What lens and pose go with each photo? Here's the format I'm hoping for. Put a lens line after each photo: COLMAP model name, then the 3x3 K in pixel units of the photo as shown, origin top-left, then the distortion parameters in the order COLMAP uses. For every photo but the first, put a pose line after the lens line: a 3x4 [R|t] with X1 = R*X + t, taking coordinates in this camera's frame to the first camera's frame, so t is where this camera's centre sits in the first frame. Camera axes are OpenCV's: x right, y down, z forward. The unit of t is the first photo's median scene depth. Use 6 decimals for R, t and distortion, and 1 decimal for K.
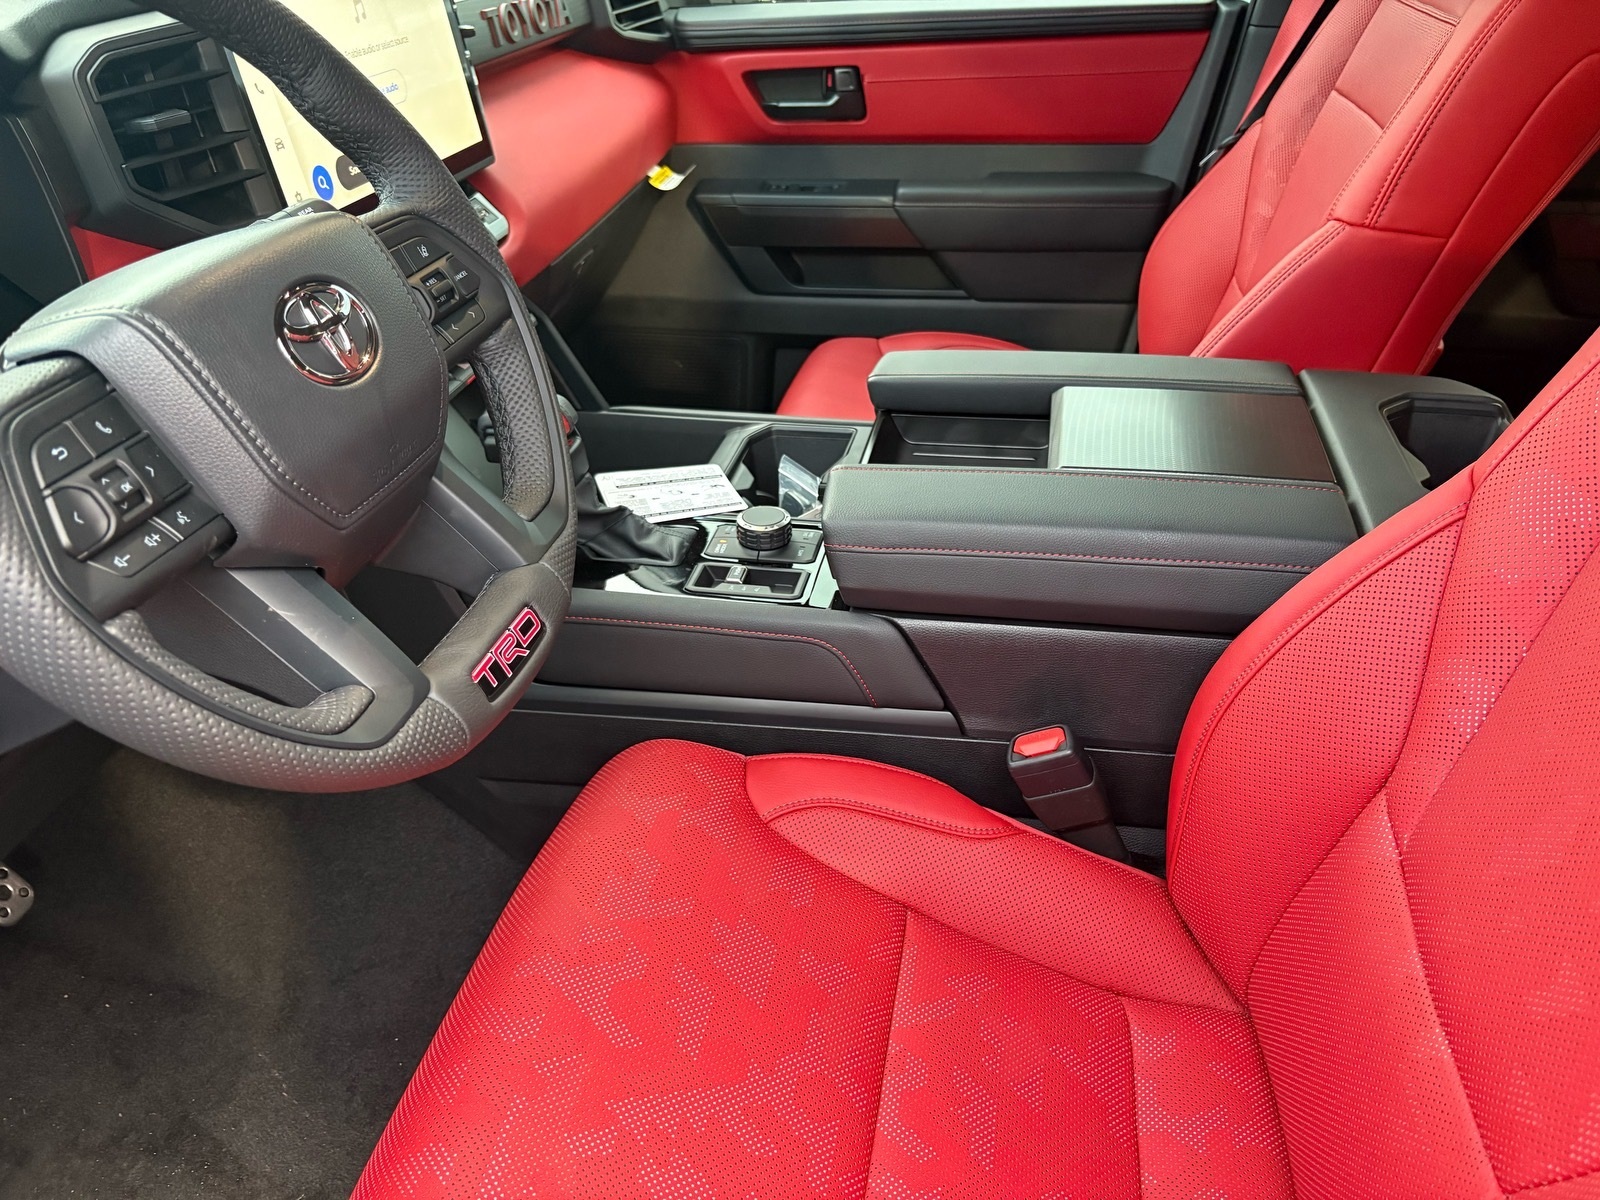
lens RADIAL K [[1210.6, 0, 810.3], [0, 1210.6, 602.9], [0, 0, 1]] dist [0.007503, -0.018467]
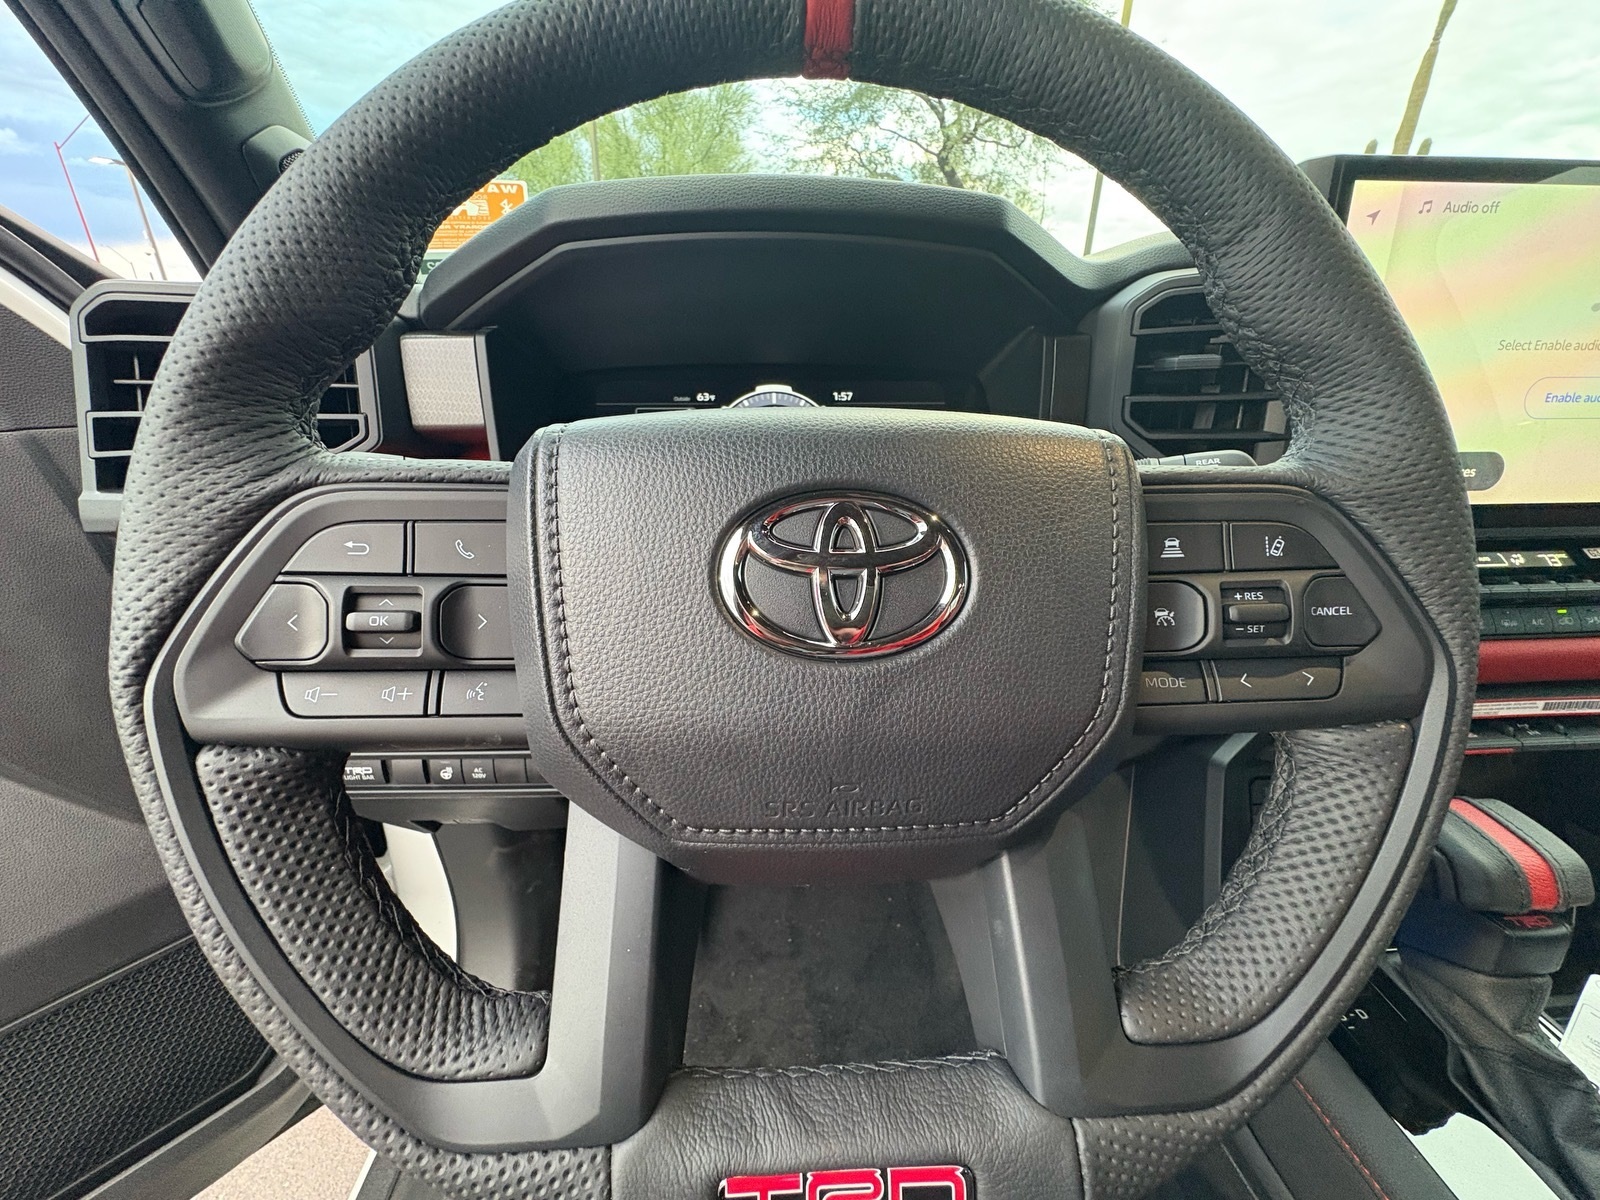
lens RADIAL K [[606.1, 0, 835.8], [0, 606.1, 596.1], [0, 0, 1]] dist [0.005599, 0.000585]
pose [[0.251274, 0.387669, -0.886890, -0.080038], [-0.512273, 0.830701, 0.217971, -0.171997], [0.821241, 0.399559, 0.407326, 0.545028]]
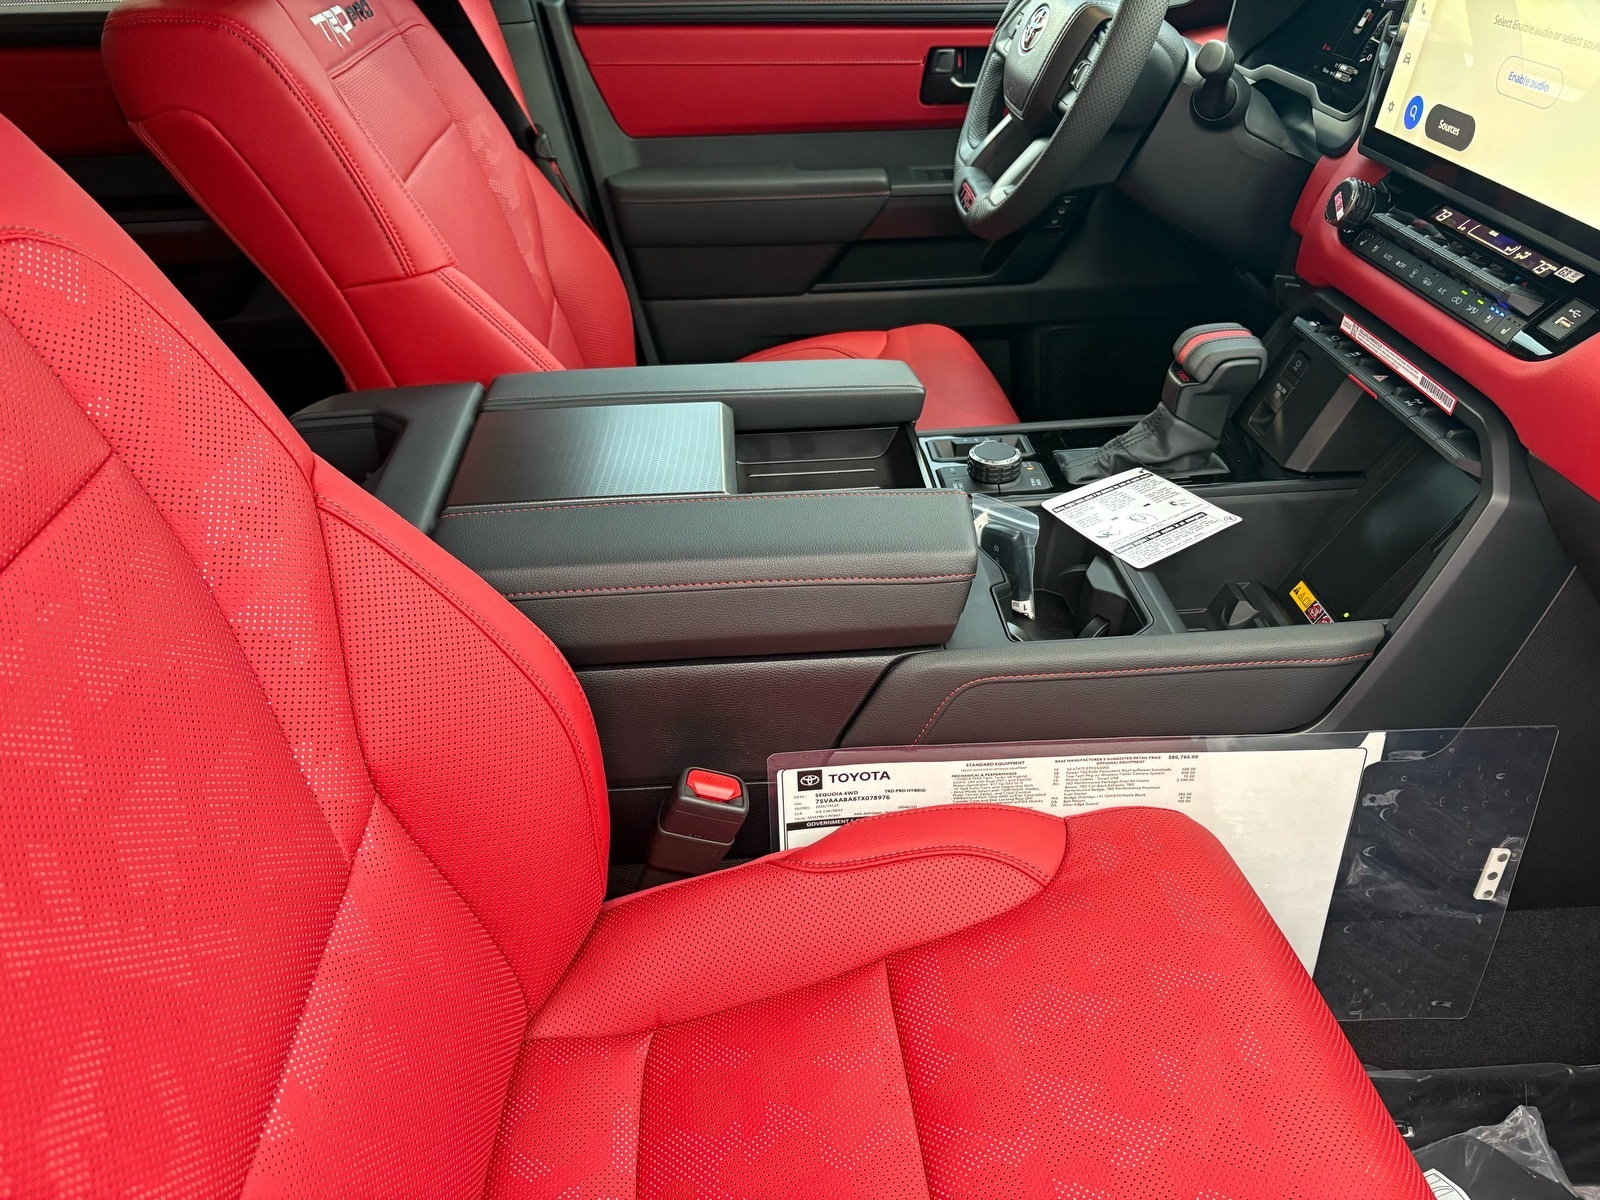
lens RADIAL K [[1210.6, 0, 776.6], [0, 1210.6, 603.5], [0, 0, 1]] dist [0.007503, -0.018467]
pose [[-0.965438, 0.158798, -0.206670, 0.422784], [-0.119409, 0.435346, 0.892309, -1.029889], [0.231670, 0.886147, -0.401338, 1.665389]]
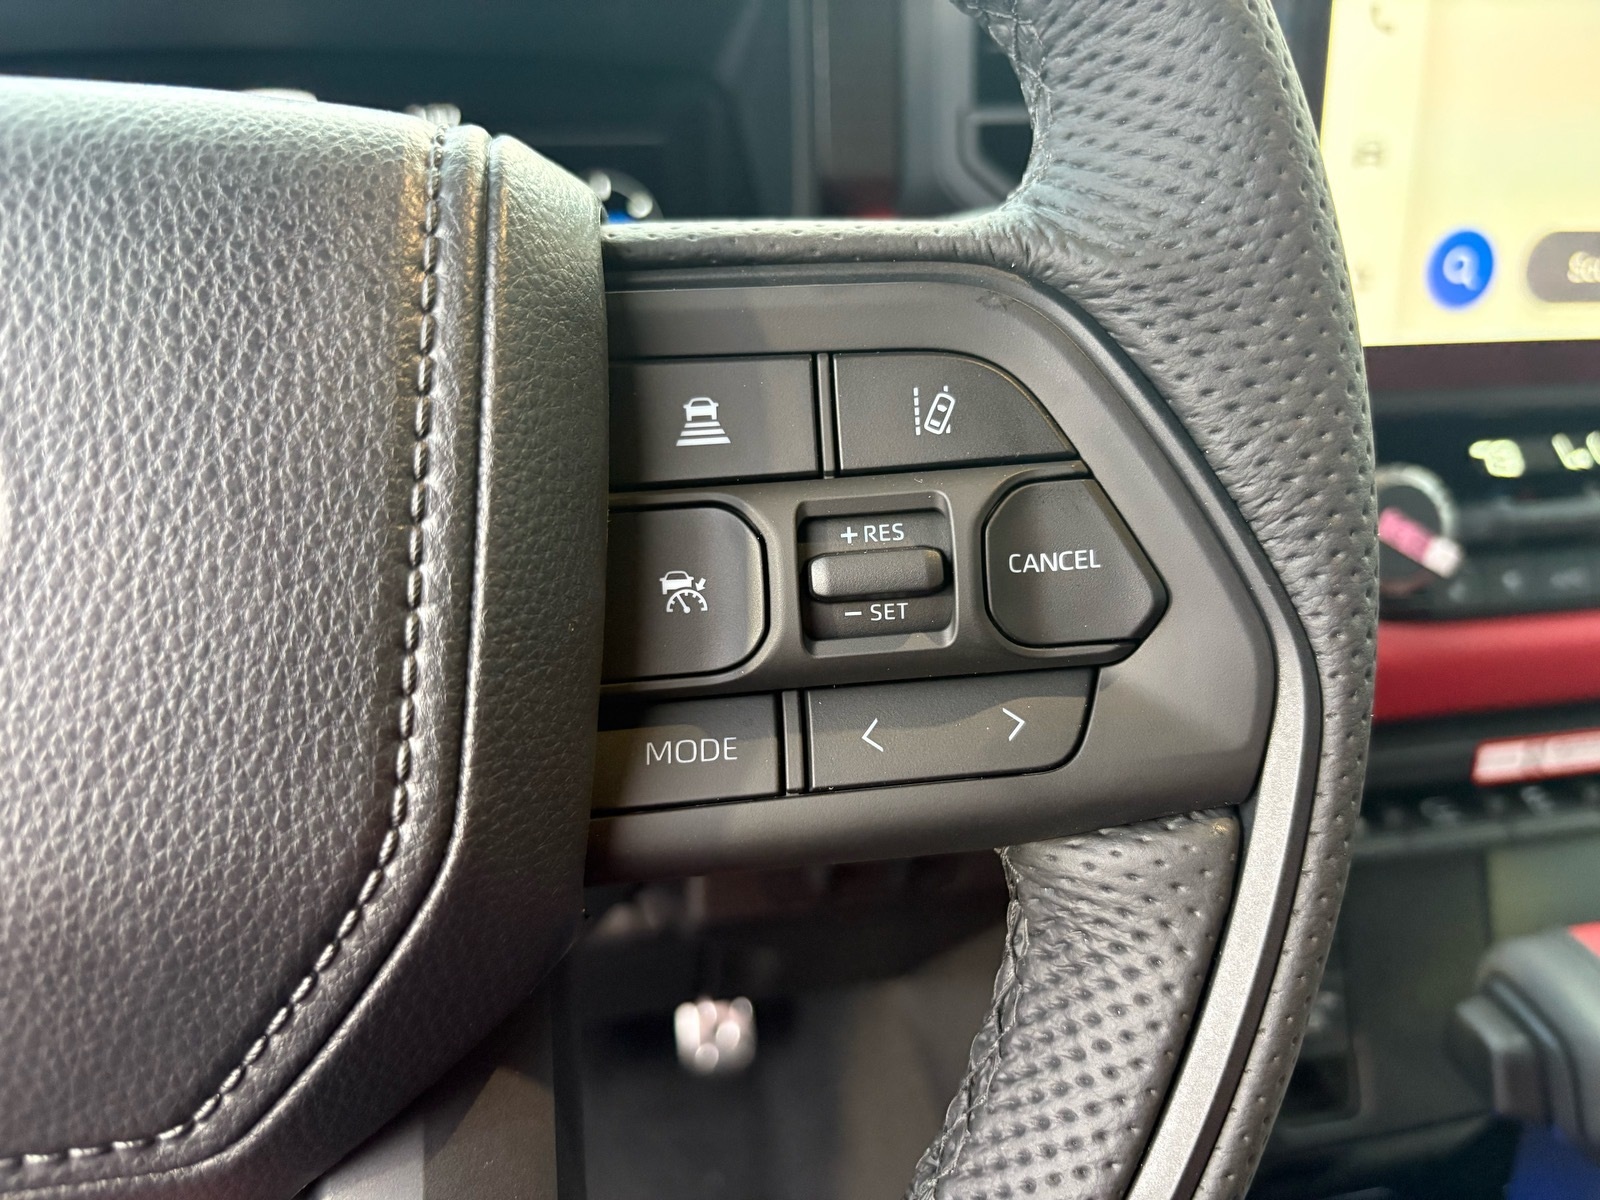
lens RADIAL K [[1210.6, 0, 837.1], [0, 1210.6, 590.0], [0, 0, 1]] dist [0.007503, -0.018467]
pose [[0.356581, 0.394270, -0.846995, -0.082539], [-0.499382, 0.846646, 0.183870, -0.223785], [0.789600, 0.357409, 0.498789, 0.665081]]
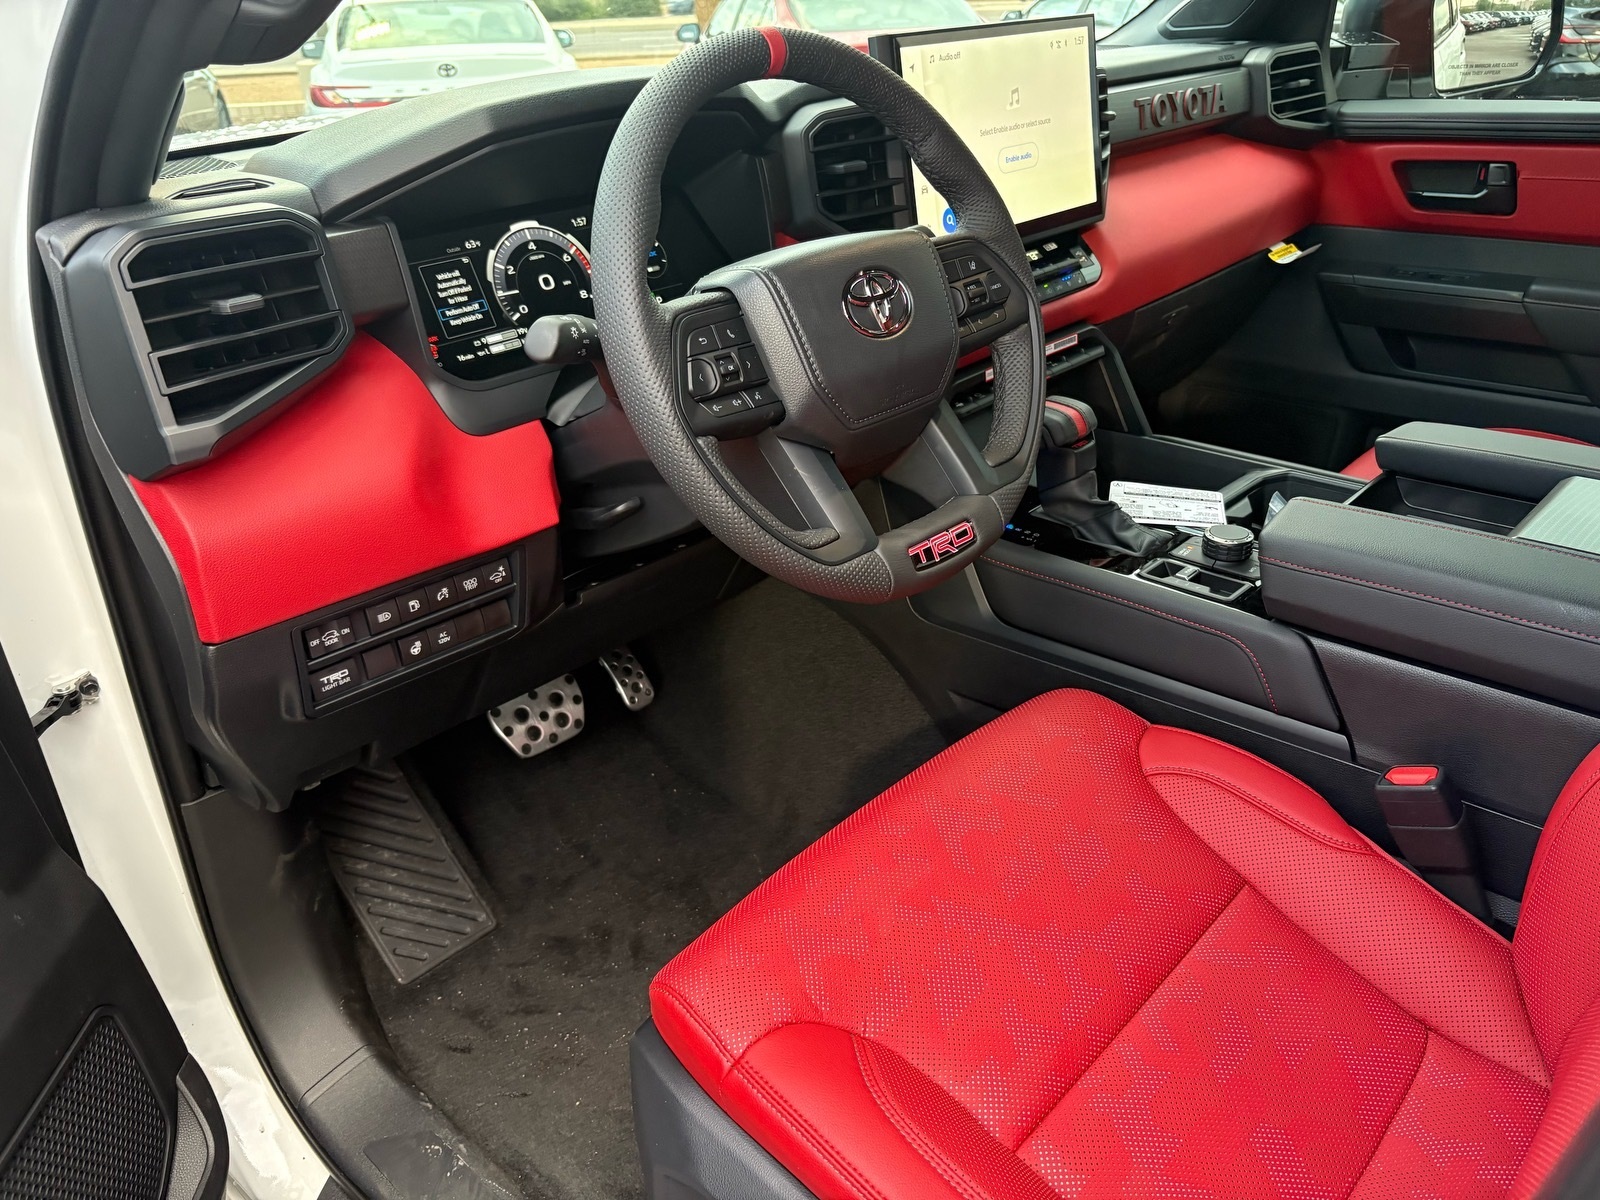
lens RADIAL K [[1210.6, 0, 807.0], [0, 1210.6, 600.7], [0, 0, 1]] dist [0.007503, -0.018467]
pose [[0.840496, 0.229966, -0.490594, 0.225153], [-0.258359, 0.965995, 0.010185, 0.090762], [0.476254, 0.118189, 0.871329, -0.202691]]
